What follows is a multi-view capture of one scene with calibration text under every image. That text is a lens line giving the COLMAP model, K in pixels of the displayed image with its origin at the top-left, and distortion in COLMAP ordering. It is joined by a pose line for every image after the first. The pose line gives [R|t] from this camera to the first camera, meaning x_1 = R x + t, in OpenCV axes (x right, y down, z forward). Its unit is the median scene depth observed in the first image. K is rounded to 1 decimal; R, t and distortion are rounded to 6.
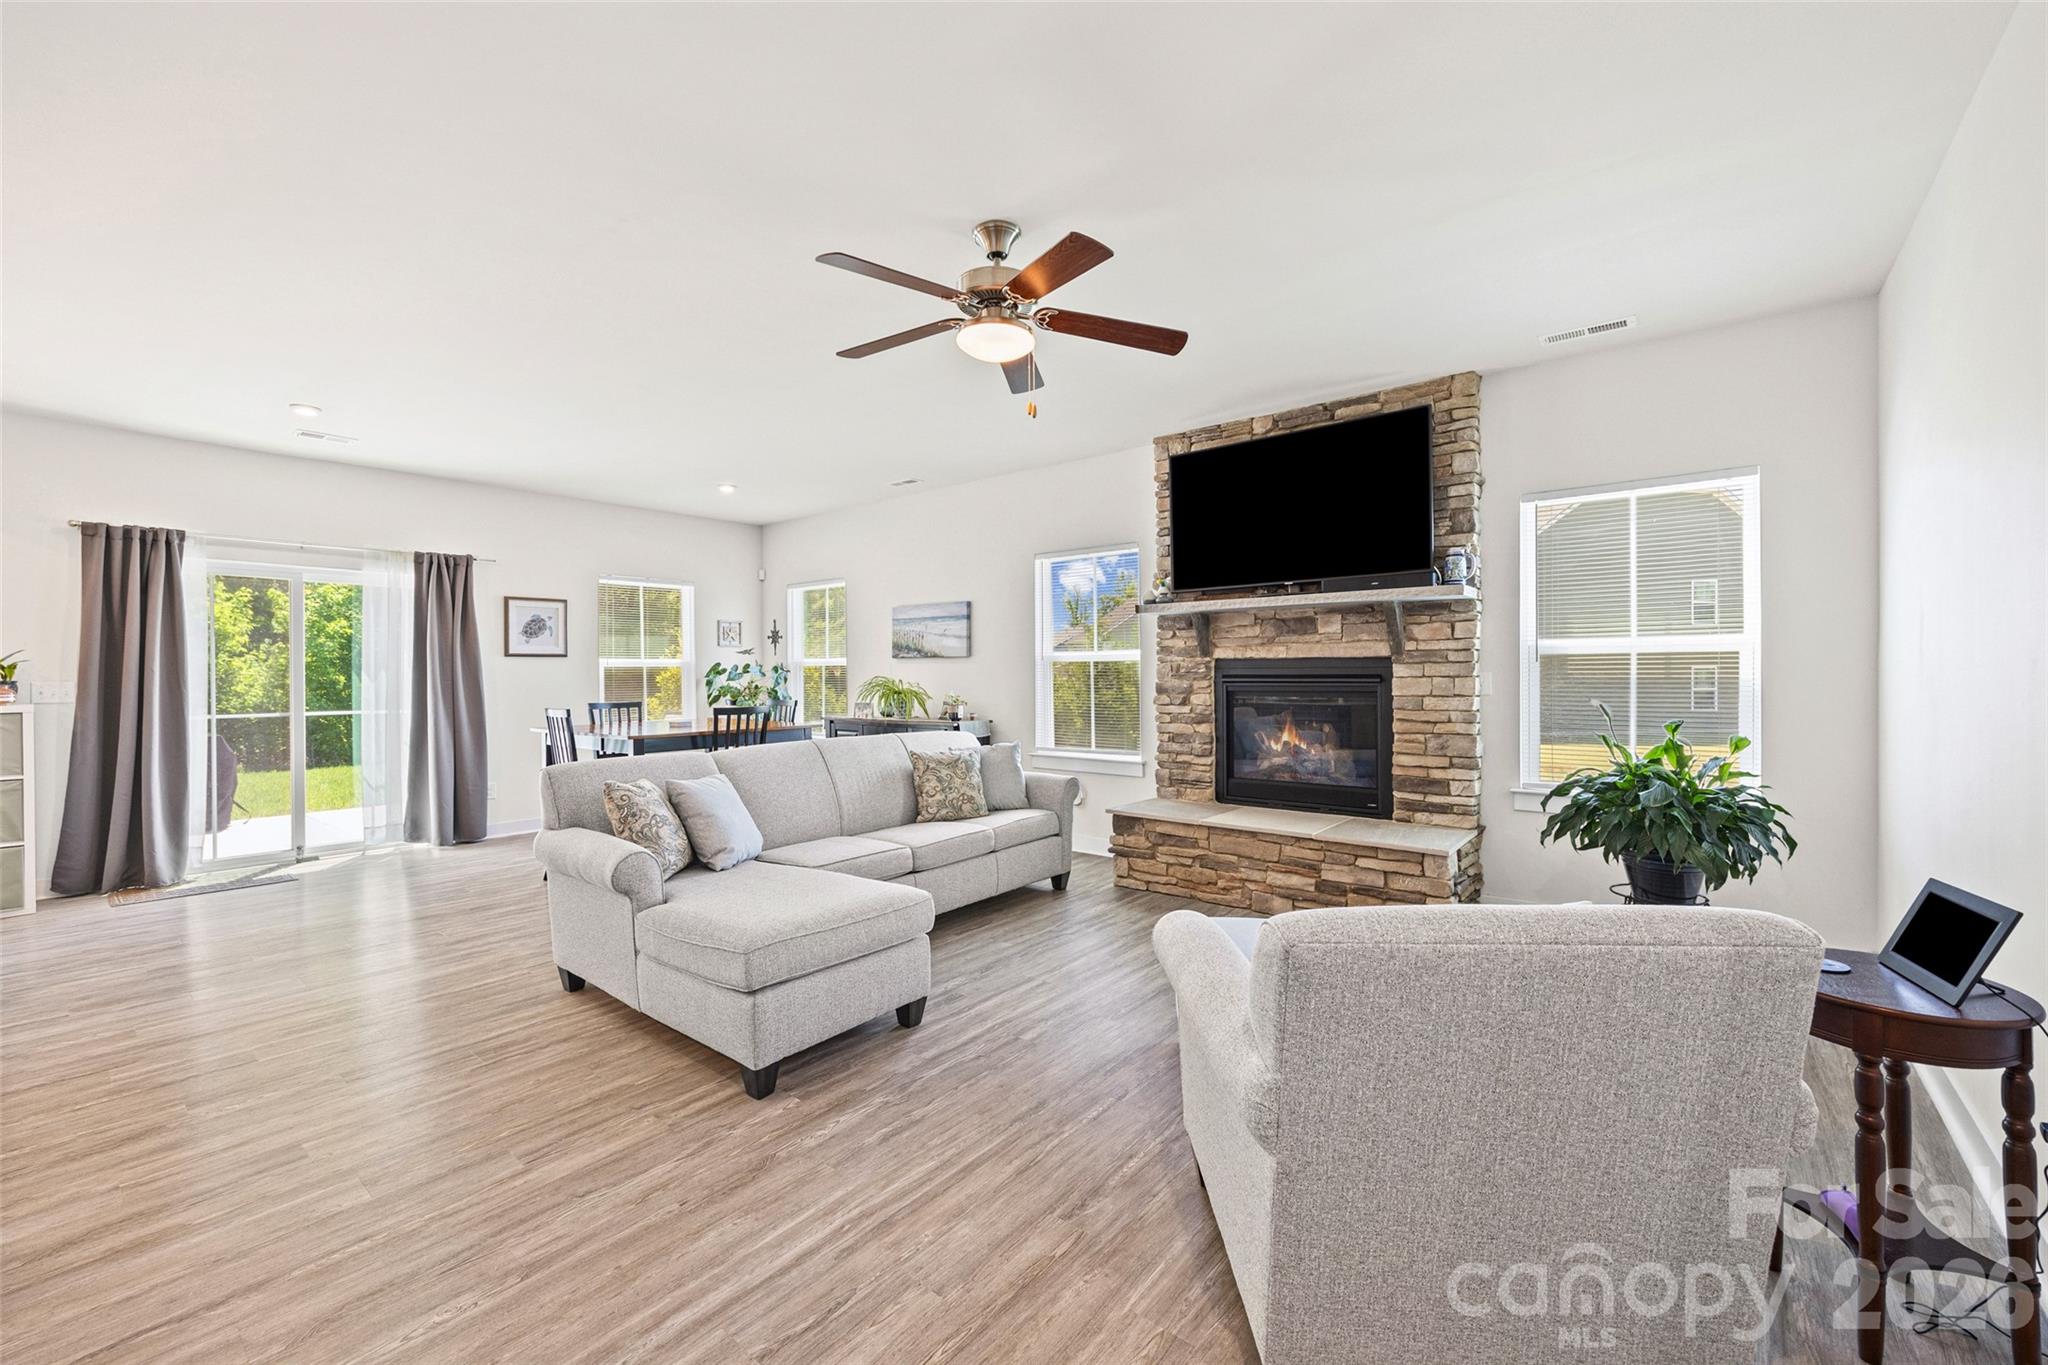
lens RADIAL K [[836.3, 0, 1004.5], [0, 836.3, 672.1], [0, 0, 1]] dist [-0.001652, -0.000363]
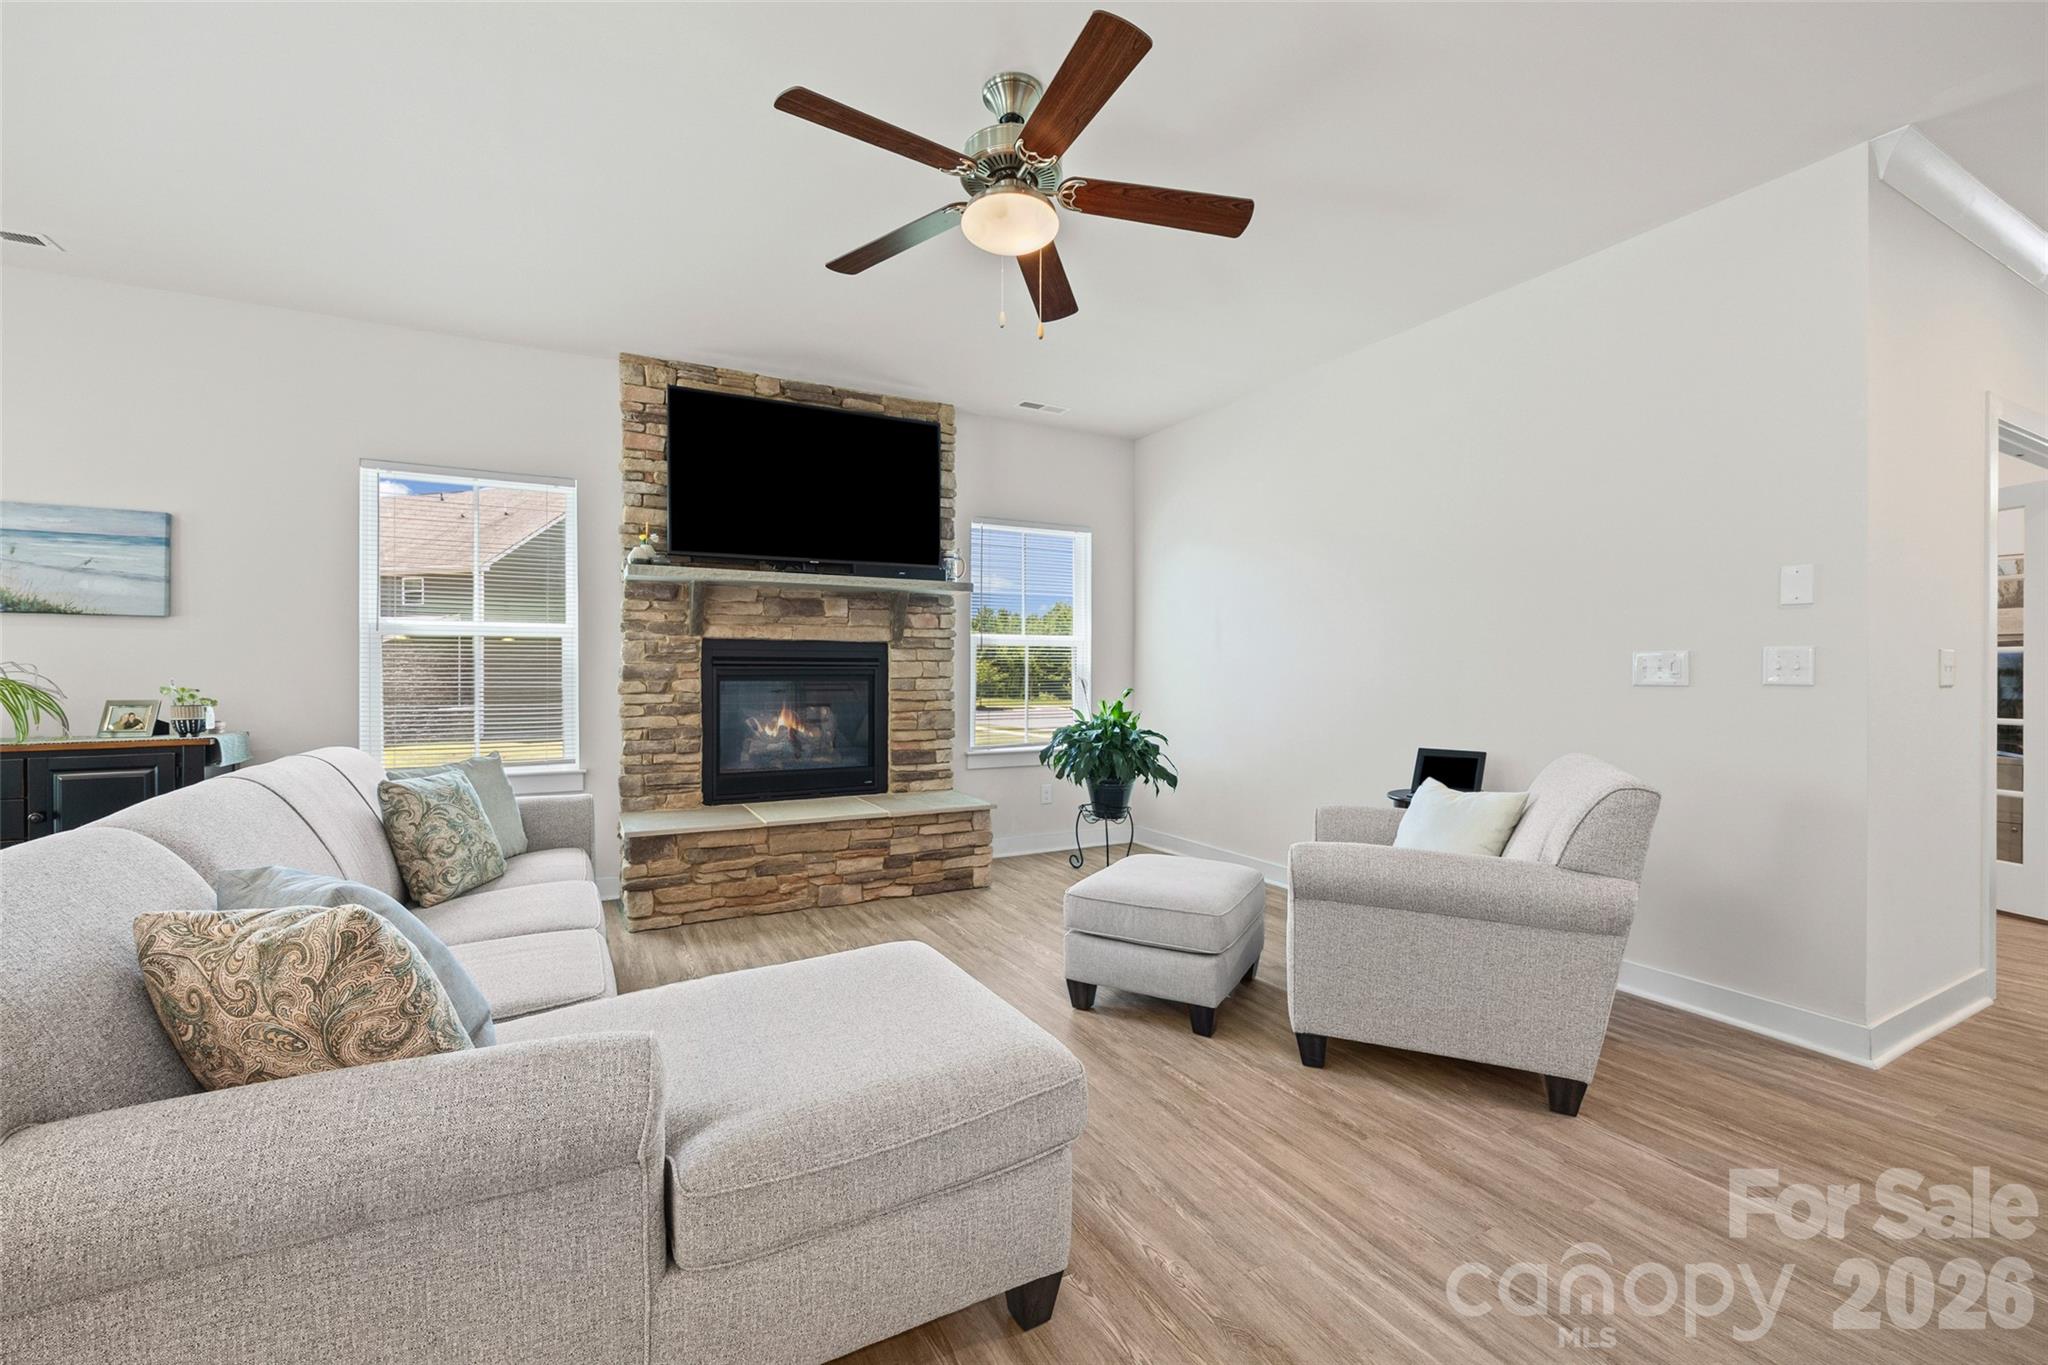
lens RADIAL K [[836.3, 0, 995.8], [0, 836.3, 678.6], [0, 0, 1]] dist [-0.001652, -0.000363]
pose [[0.382959, 0.000294, 0.923765, -0.469323], [-0.004282, 0.999990, 0.001457, 0.025433], [-0.923755, -0.004513, 0.382957, 0.435134]]
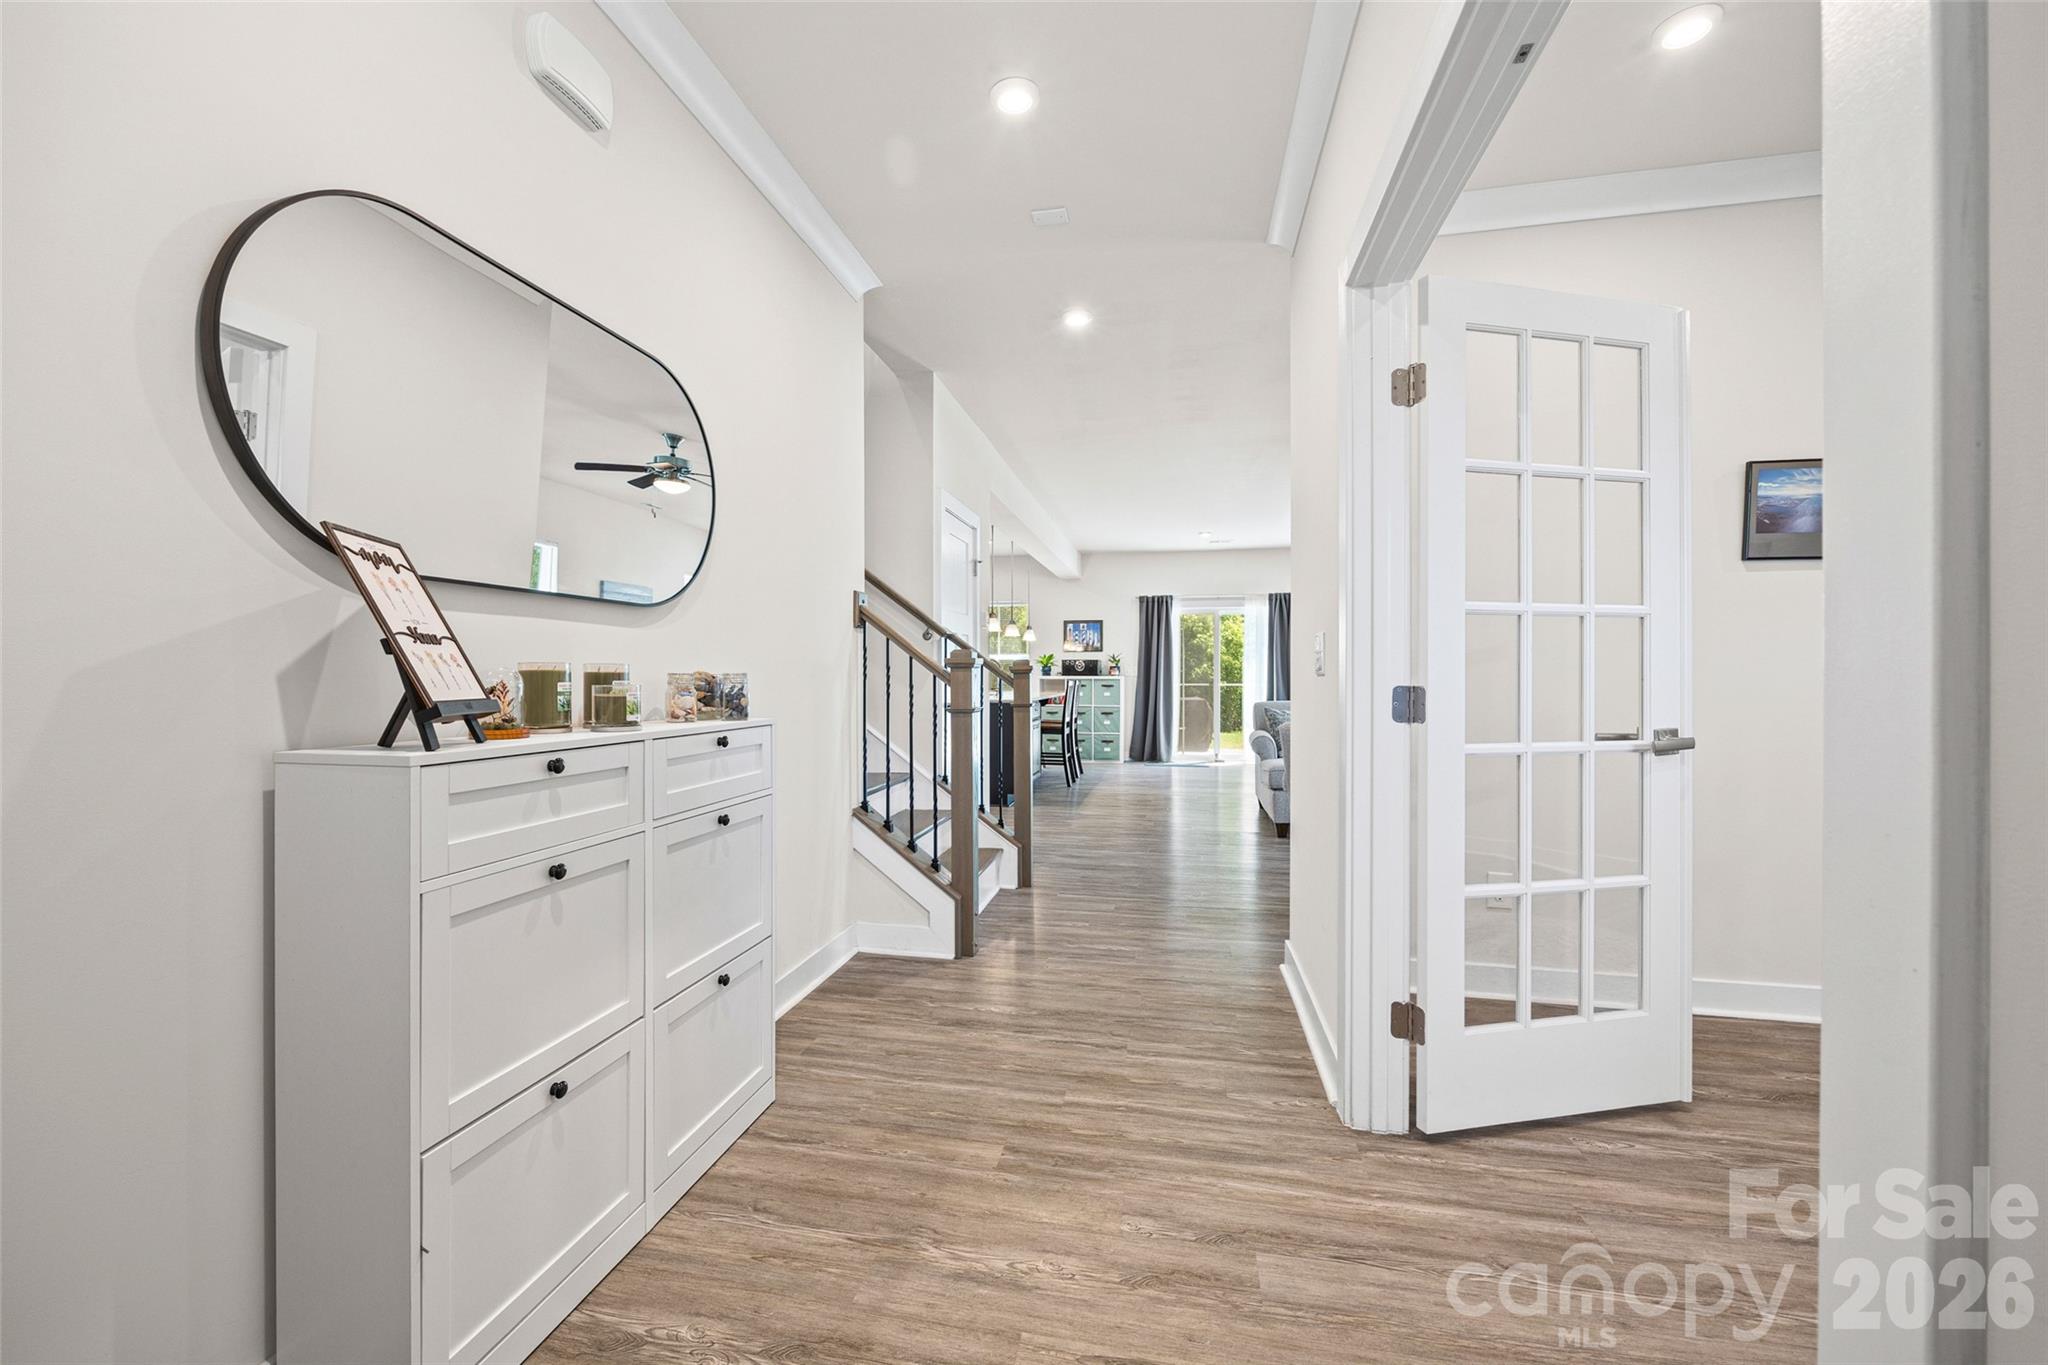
lens RADIAL K [[836.3, 0, 998.0], [0, 836.3, 674.7], [0, 0, 1]] dist [-0.001652, -0.000363]
pose [[0.470152, 0.004790, -0.882572, 0.746089], [-0.004302, 0.999986, 0.003136, 0.028339], [0.882575, 0.002322, 0.470166, -0.420345]]
